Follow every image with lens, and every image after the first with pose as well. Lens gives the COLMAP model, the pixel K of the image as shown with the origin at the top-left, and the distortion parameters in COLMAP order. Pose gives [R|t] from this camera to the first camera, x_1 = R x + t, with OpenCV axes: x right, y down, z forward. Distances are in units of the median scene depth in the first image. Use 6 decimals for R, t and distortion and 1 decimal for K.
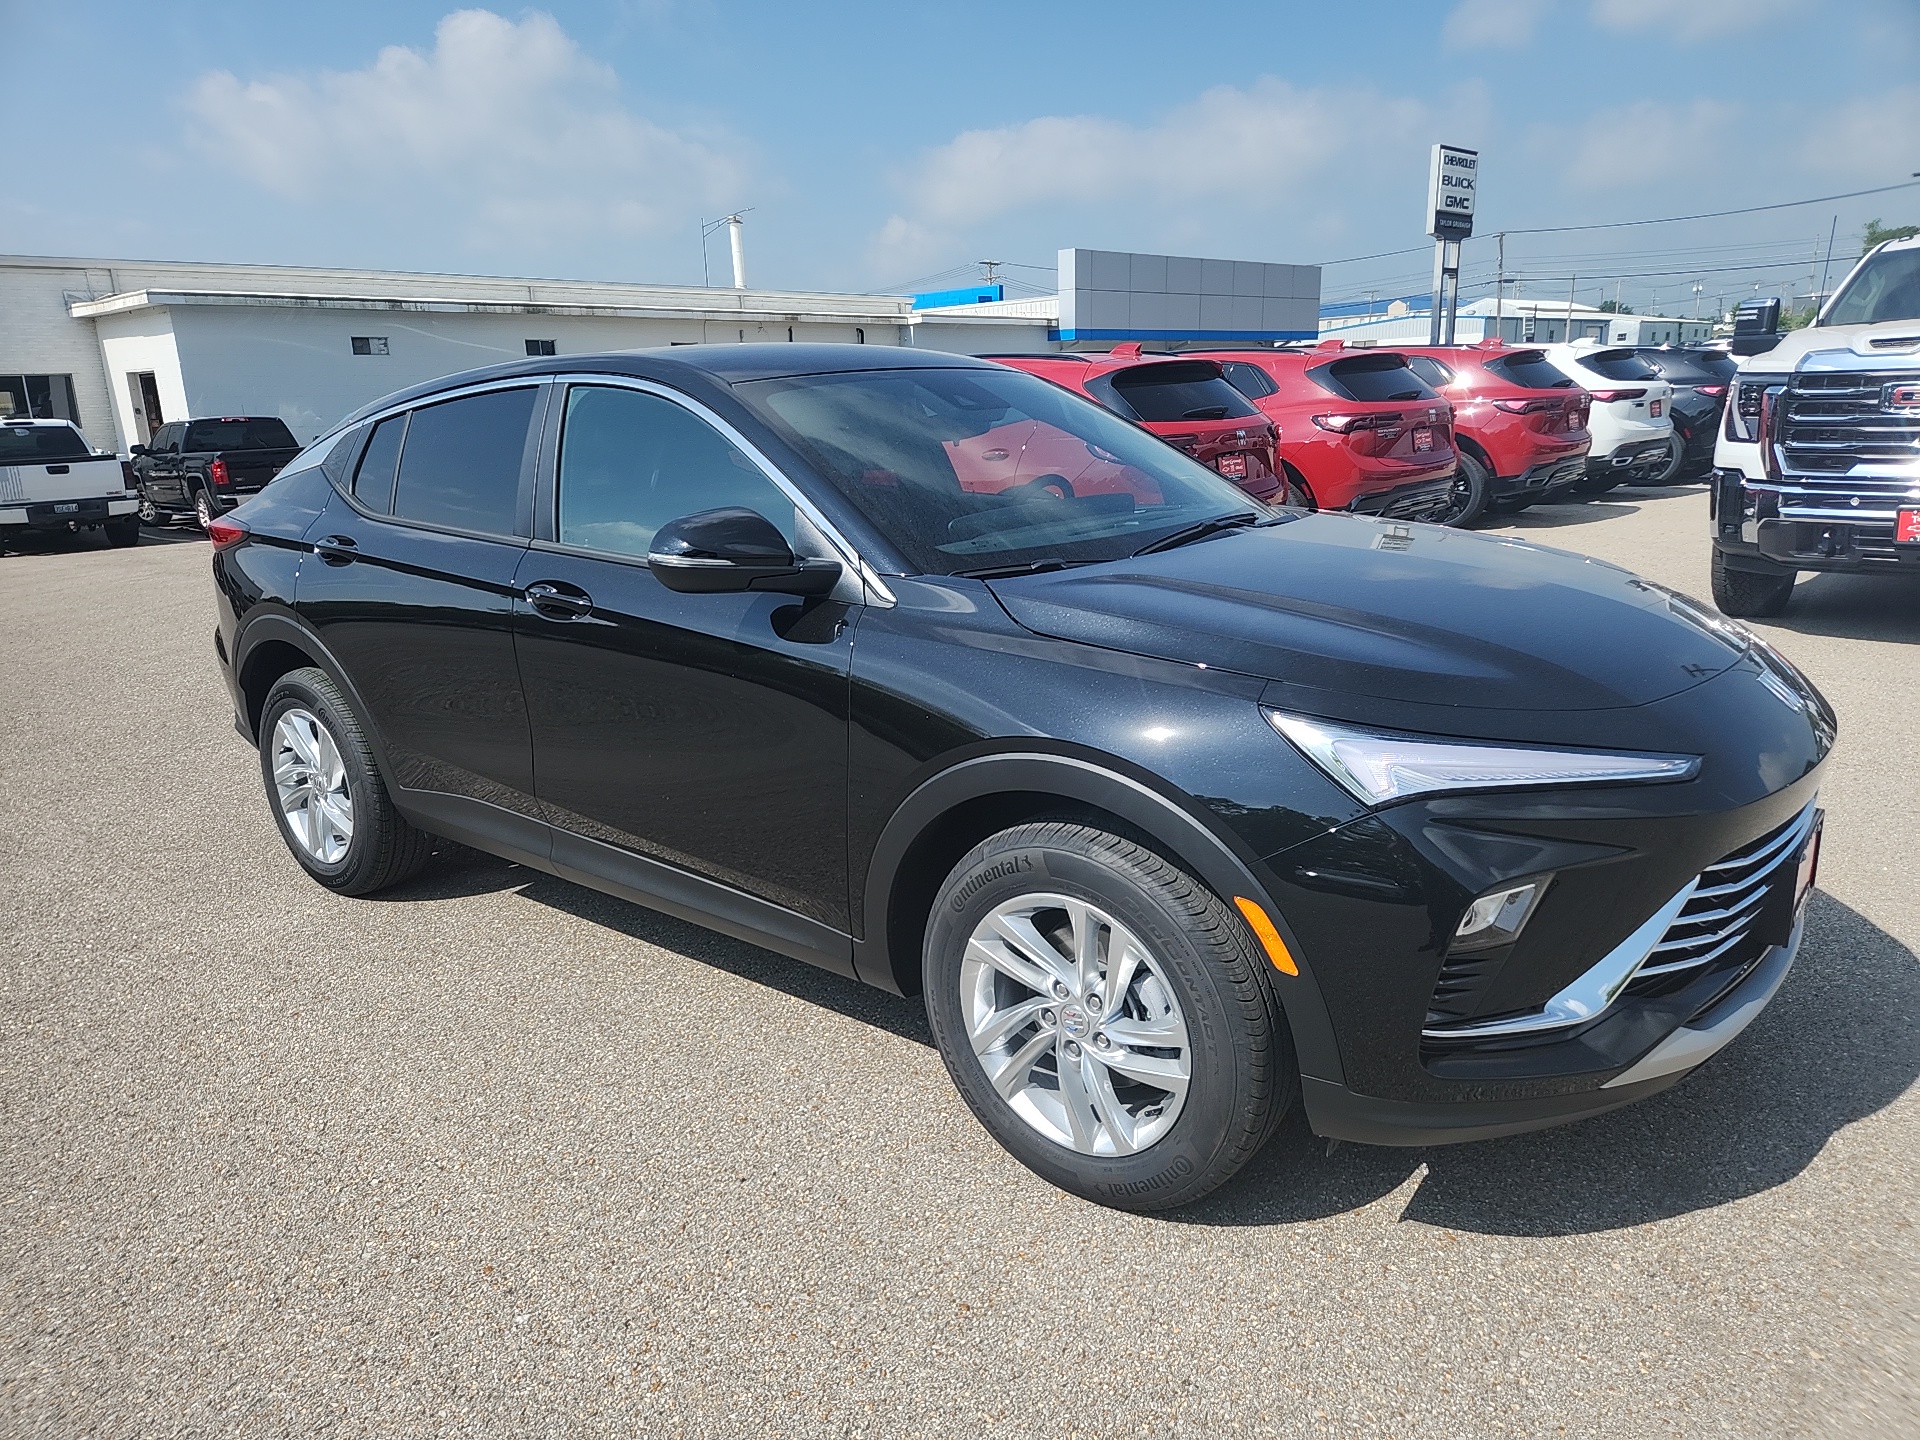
lens RADIAL K [[1284.1, 0, 969.1], [0, 1284.1, 724.7], [0, 0, 1]] dist [0.069361, -0.060461]
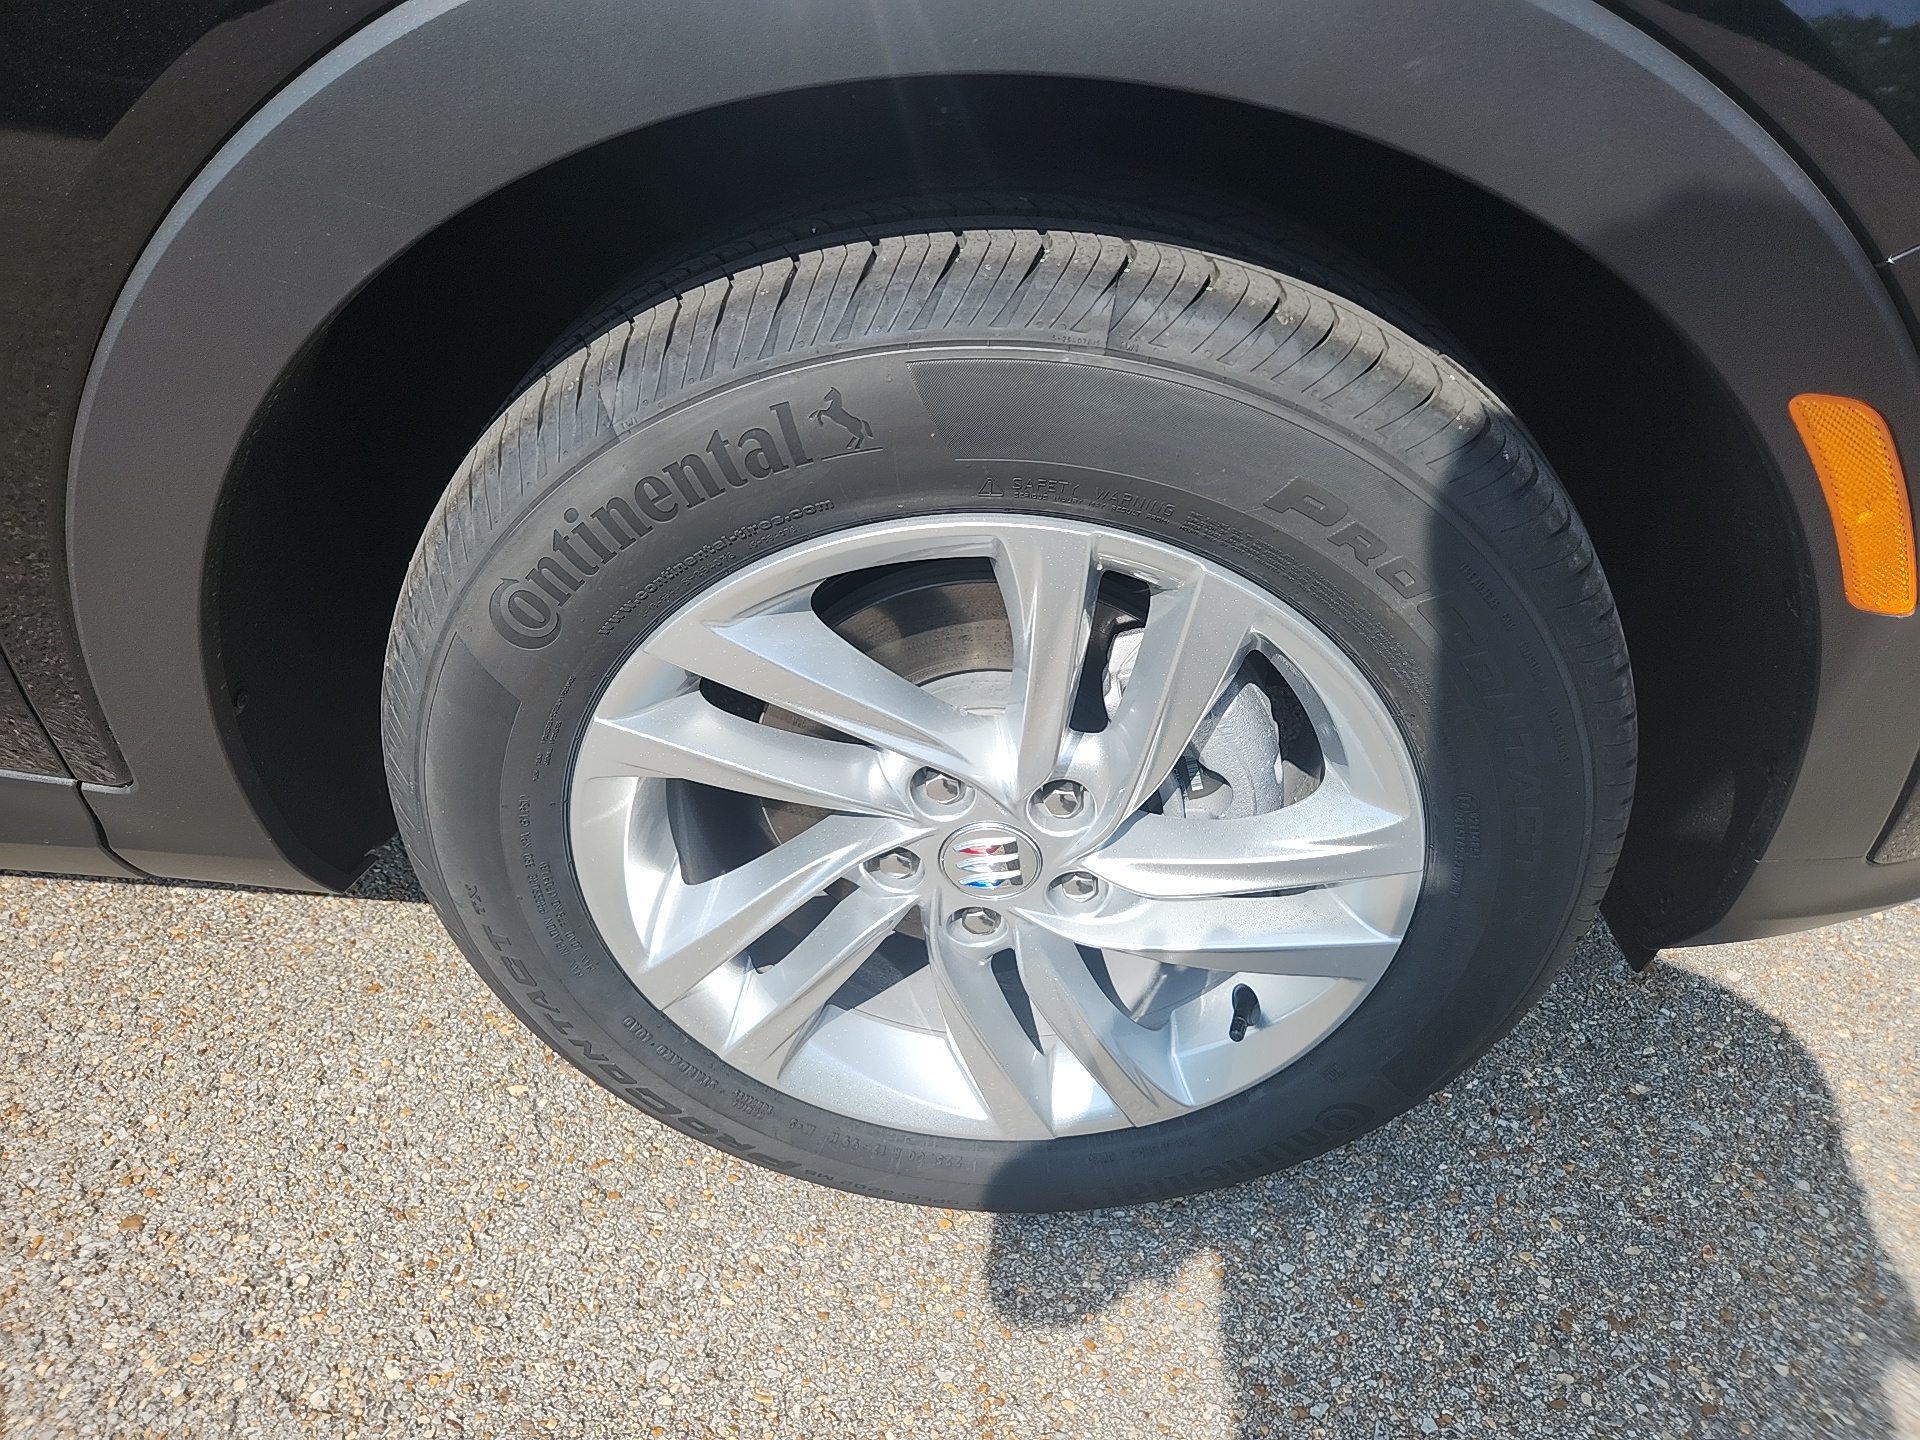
lens RADIAL K [[1284.1, 0, 969.1], [0, 1284.1, 724.7], [0, 0, 1]] dist [0.069361, -0.060461]
pose [[0.818658, -0.311772, 0.482283, -0.073259], [0.093422, 0.900917, 0.423818, 0.055217], [-0.566631, -0.301906, 0.766669, 0.752972]]
